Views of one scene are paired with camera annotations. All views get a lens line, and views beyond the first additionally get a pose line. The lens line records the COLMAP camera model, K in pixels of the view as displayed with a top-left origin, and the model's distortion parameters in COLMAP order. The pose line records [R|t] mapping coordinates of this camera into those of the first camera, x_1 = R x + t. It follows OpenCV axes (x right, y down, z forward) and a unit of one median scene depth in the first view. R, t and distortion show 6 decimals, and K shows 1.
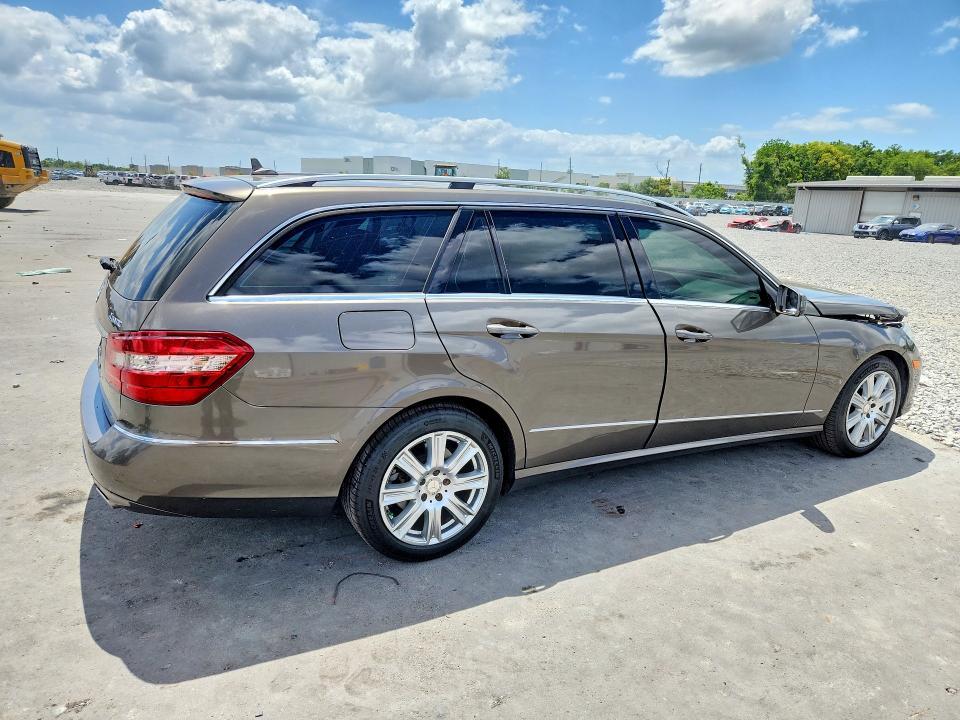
lens RADIAL K [[748.0, 0, 482.4], [0, 748.0, 360.2], [0, 0, 1]] dist [0.100344, -0.109111]
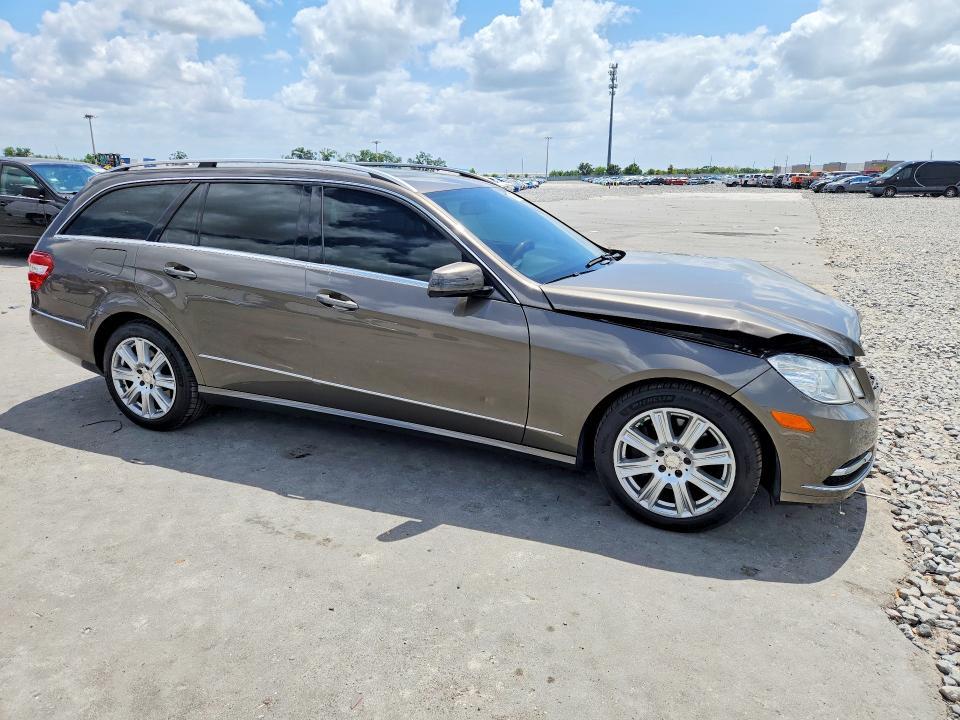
lens RADIAL K [[748.0, 0, 482.4], [0, 748.0, 360.2], [0, 0, 1]] dist [0.100344, -0.109111]
pose [[0.531837, 0.152938, -0.832922, 0.265919], [-0.159542, 0.984040, 0.078815, -0.014443], [0.831683, 0.090970, 0.547749, 0.132817]]
